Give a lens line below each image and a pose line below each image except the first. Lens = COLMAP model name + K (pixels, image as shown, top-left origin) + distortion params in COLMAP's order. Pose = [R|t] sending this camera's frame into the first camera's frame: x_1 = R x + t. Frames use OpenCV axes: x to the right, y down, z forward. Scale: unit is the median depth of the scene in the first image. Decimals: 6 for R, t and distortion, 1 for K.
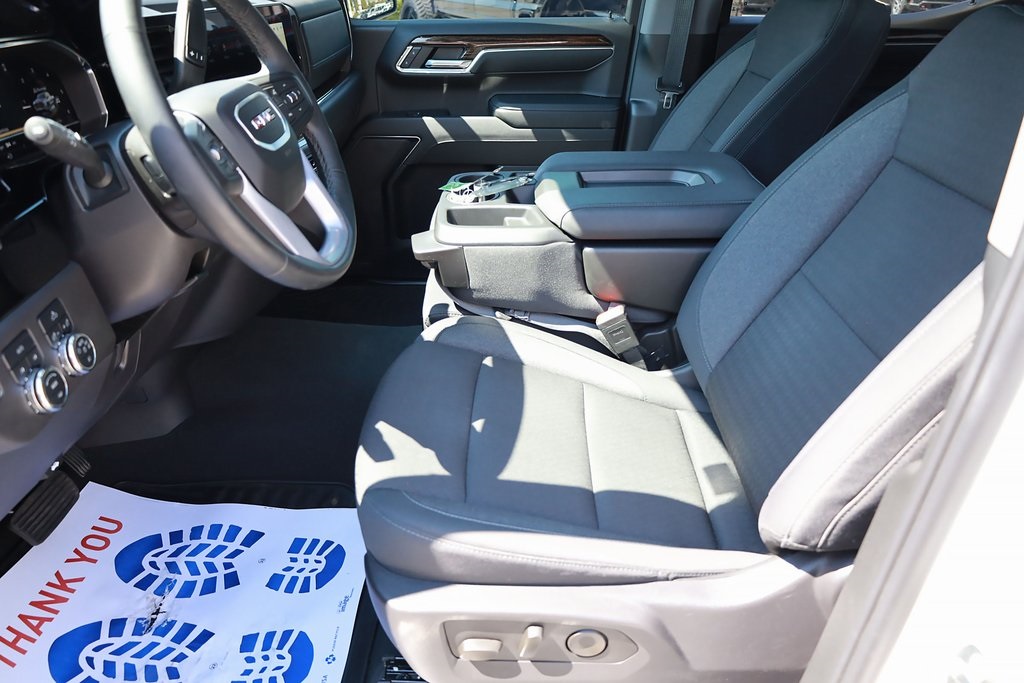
lens RADIAL K [[701.4, 0, 514.1], [0, 701.4, 345.1], [0, 0, 1]] dist [-0.011212, -0.001673]
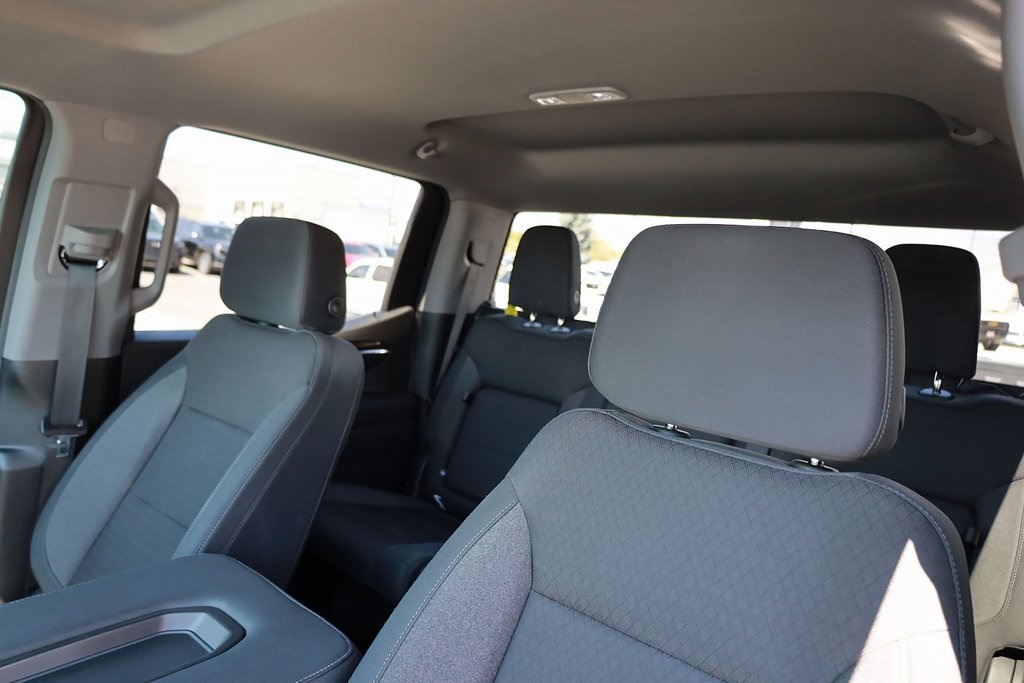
lens RADIAL K [[701.4, 0, 514.1], [0, 701.4, 345.1], [0, 0, 1]] dist [-0.011212, -0.001673]
pose [[0.628643, -0.038251, 0.776752, -0.038883], [0.283344, 0.941405, -0.182957, -0.198582], [-0.724240, 0.335103, 0.602646, 0.225132]]
